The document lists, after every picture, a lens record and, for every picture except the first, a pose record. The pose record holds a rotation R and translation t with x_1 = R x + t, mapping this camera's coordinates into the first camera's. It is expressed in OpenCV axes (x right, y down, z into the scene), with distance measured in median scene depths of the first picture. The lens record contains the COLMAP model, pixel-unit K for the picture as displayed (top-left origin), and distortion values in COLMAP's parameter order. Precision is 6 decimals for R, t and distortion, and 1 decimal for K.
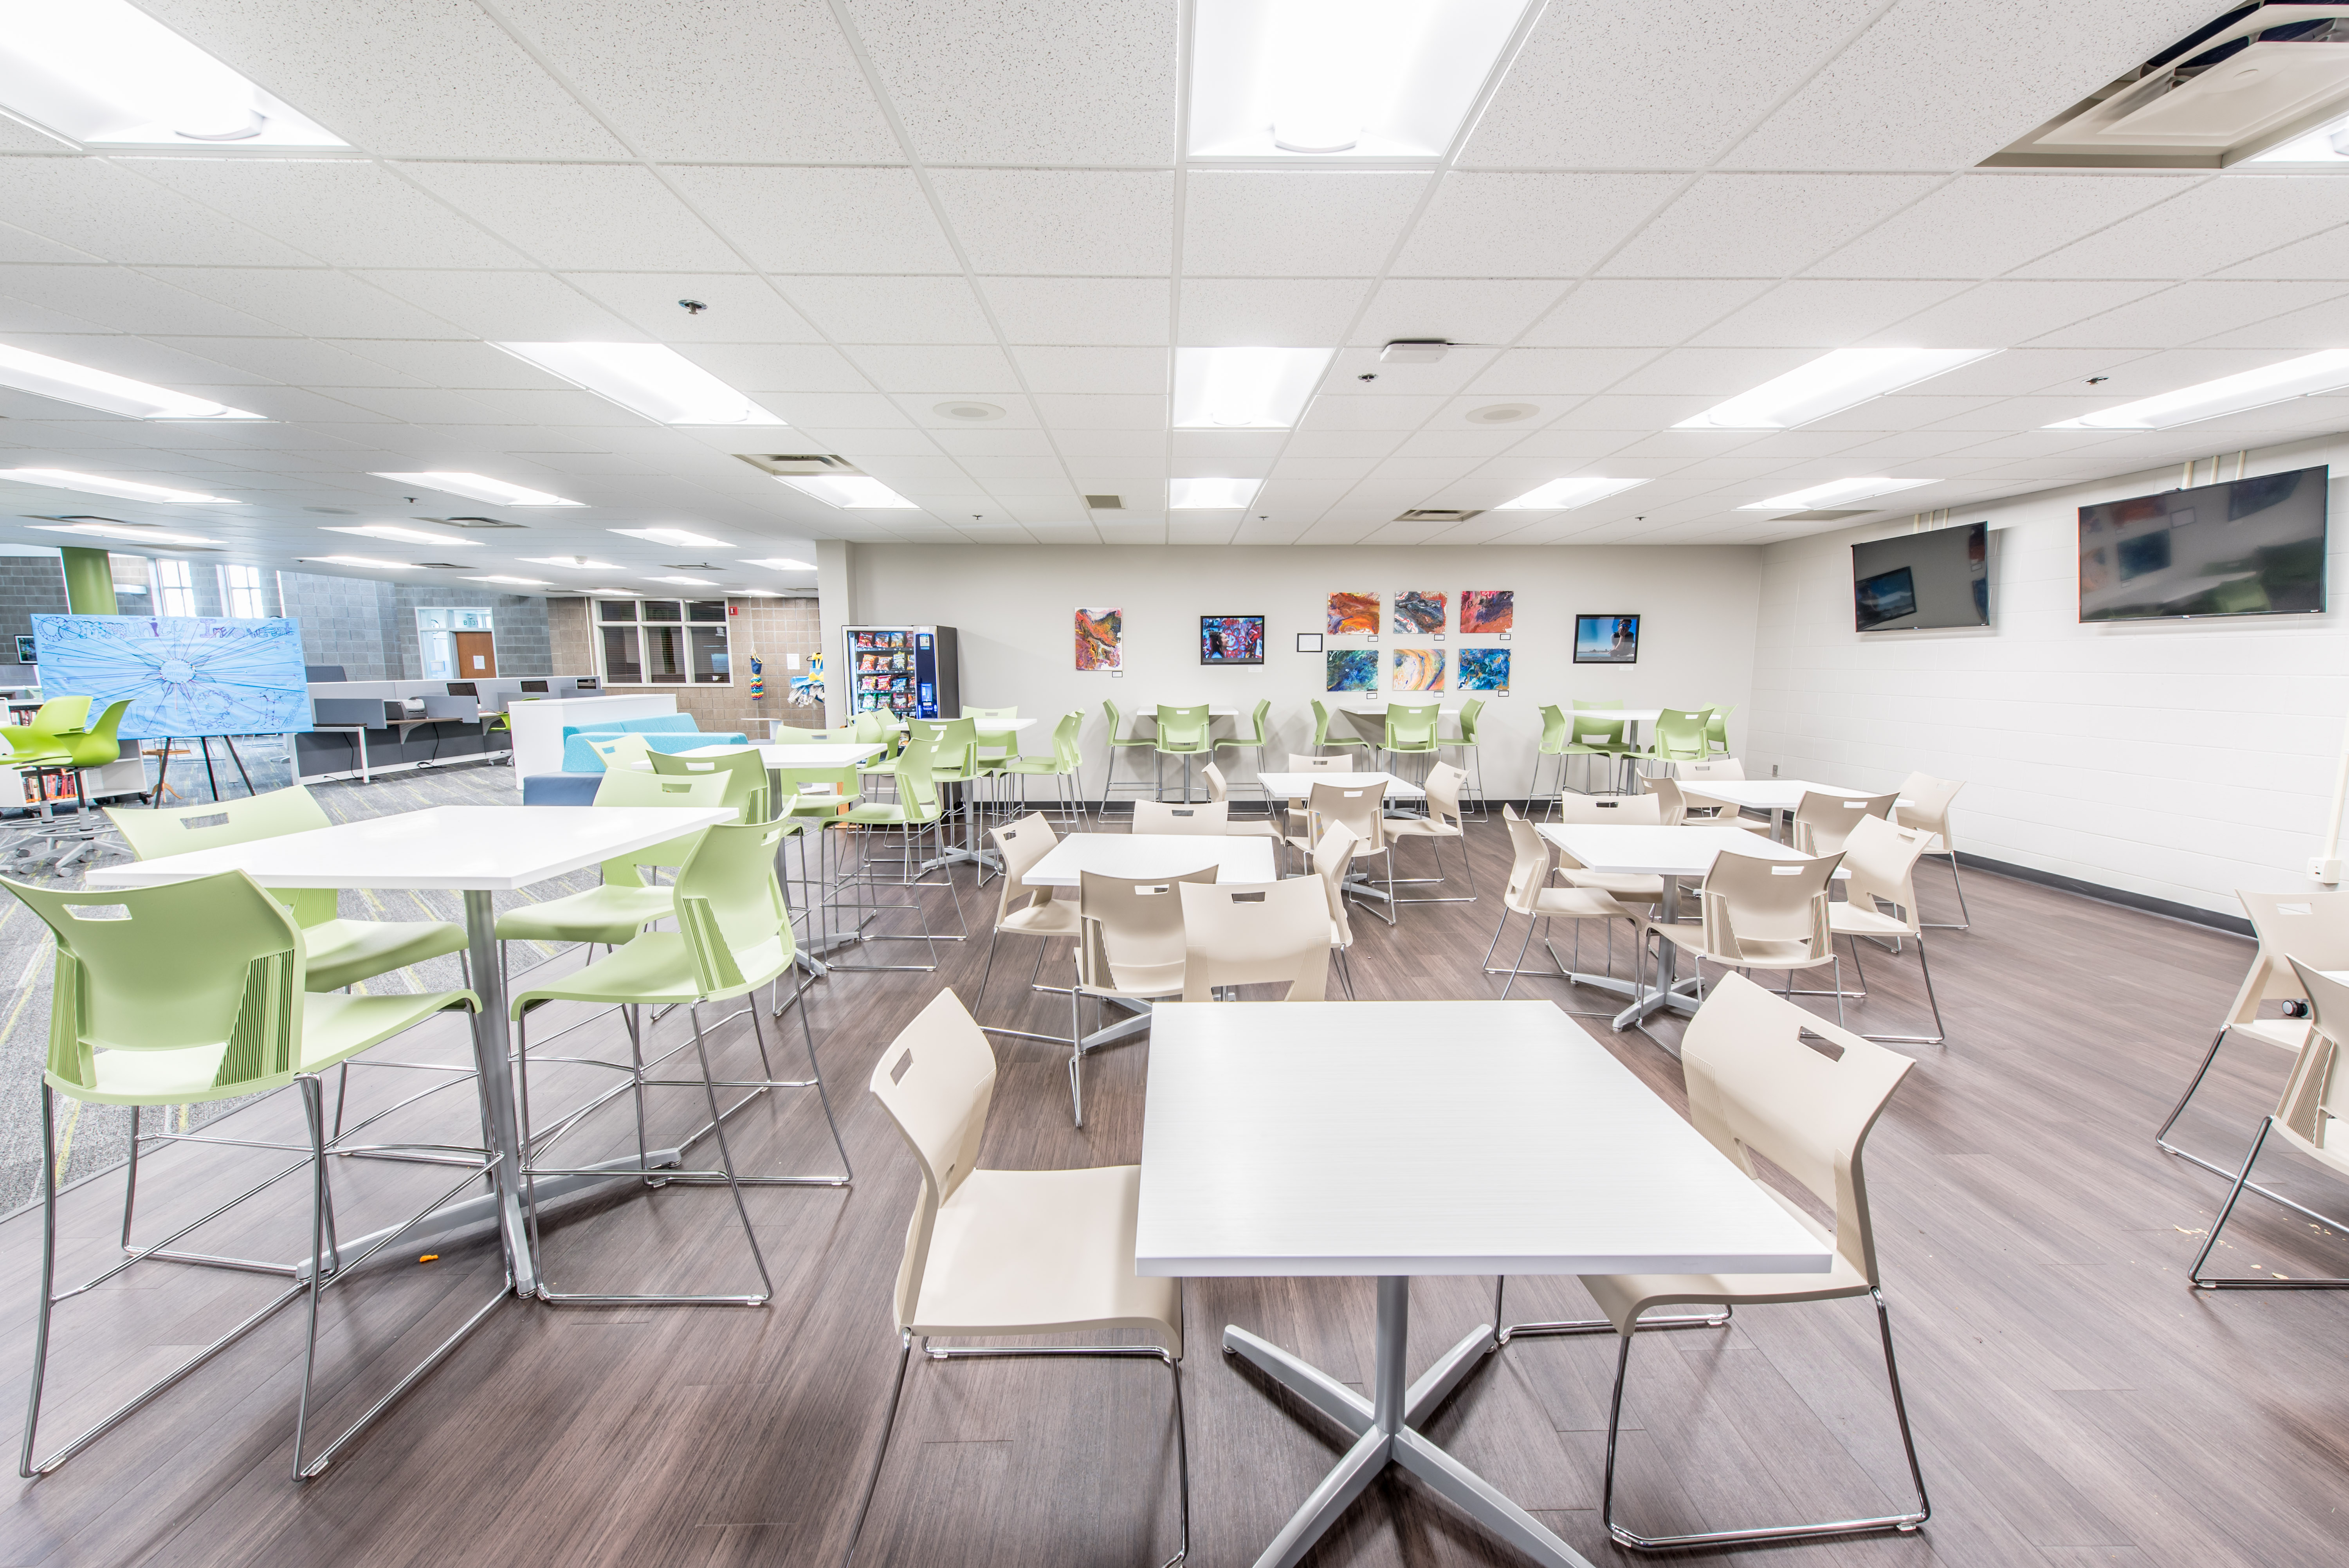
lens RADIAL K [[938.9, 0, 1172.6], [0, 938.9, 776.0], [0, 0, 1]] dist [0.001727, 0.000087]
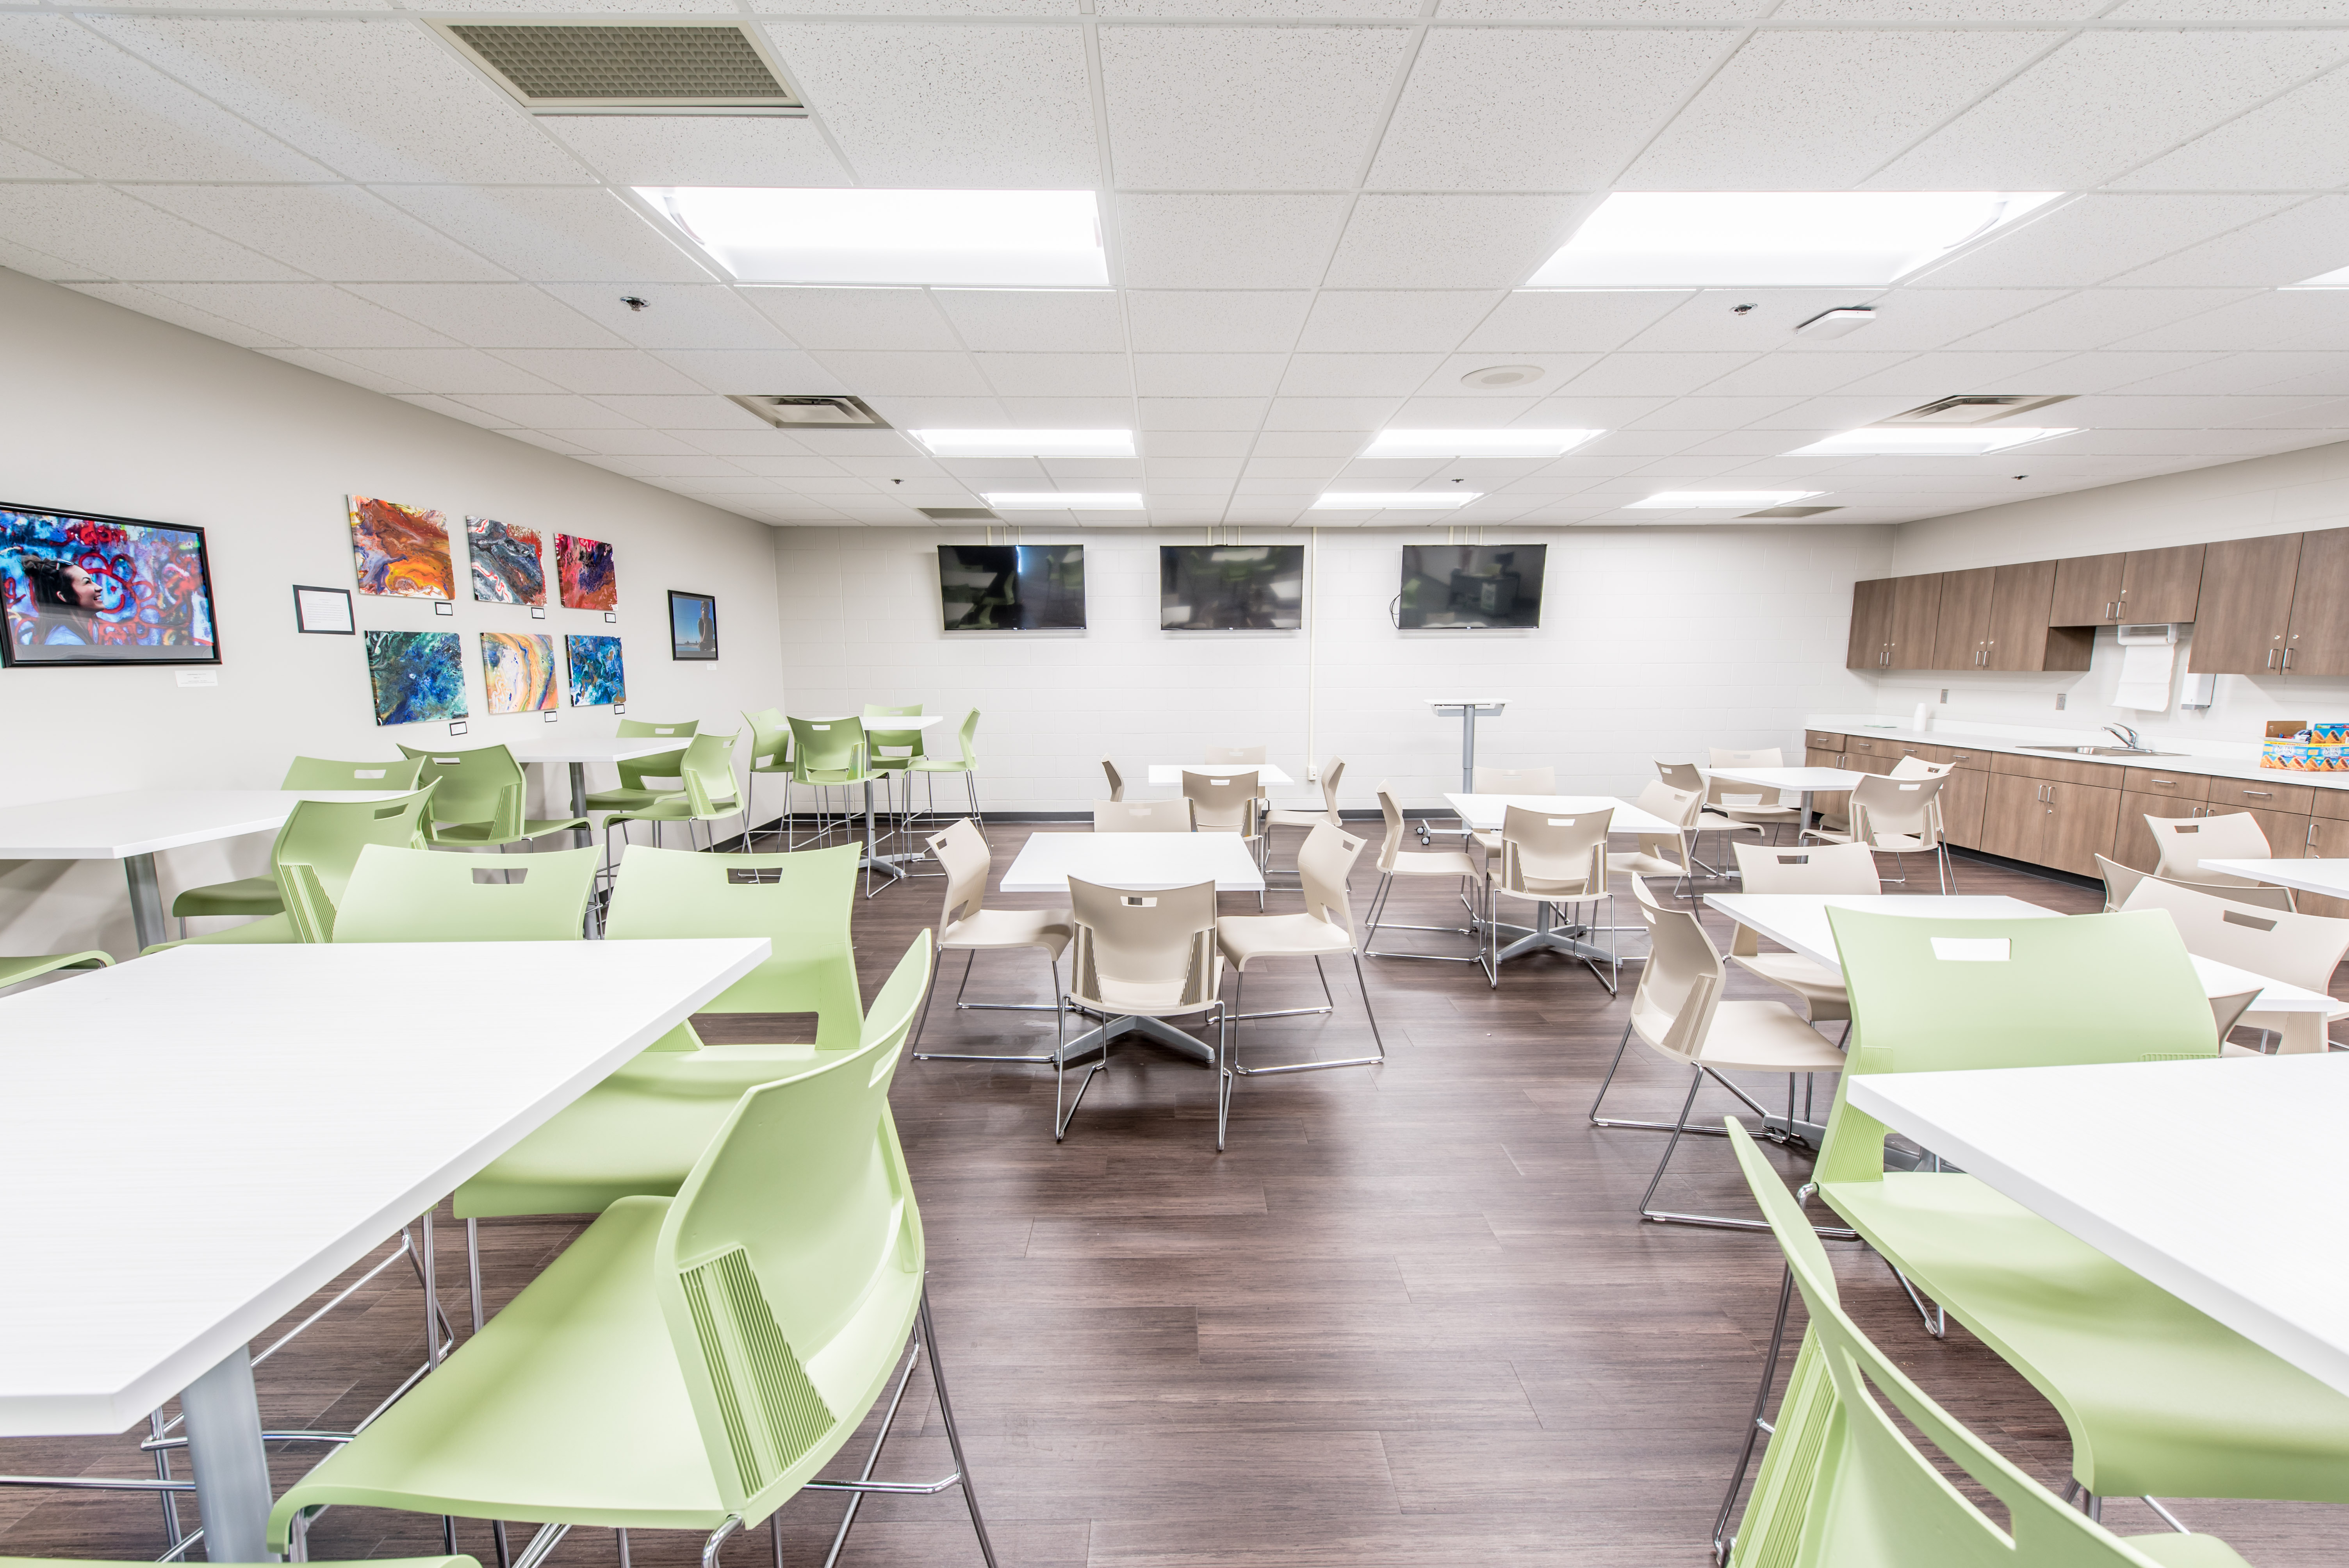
lens RADIAL K [[917.5, 0, 1169.3], [0, 917.5, 796.9], [0, 0, 1]] dist [0.001517, -0.000037]
pose [[-0.002559, -0.147807, 0.989013, -0.265529], [0.124985, 0.981214, 0.146965, -0.075108], [-0.992155, 0.123987, 0.015963, 0.639733]]
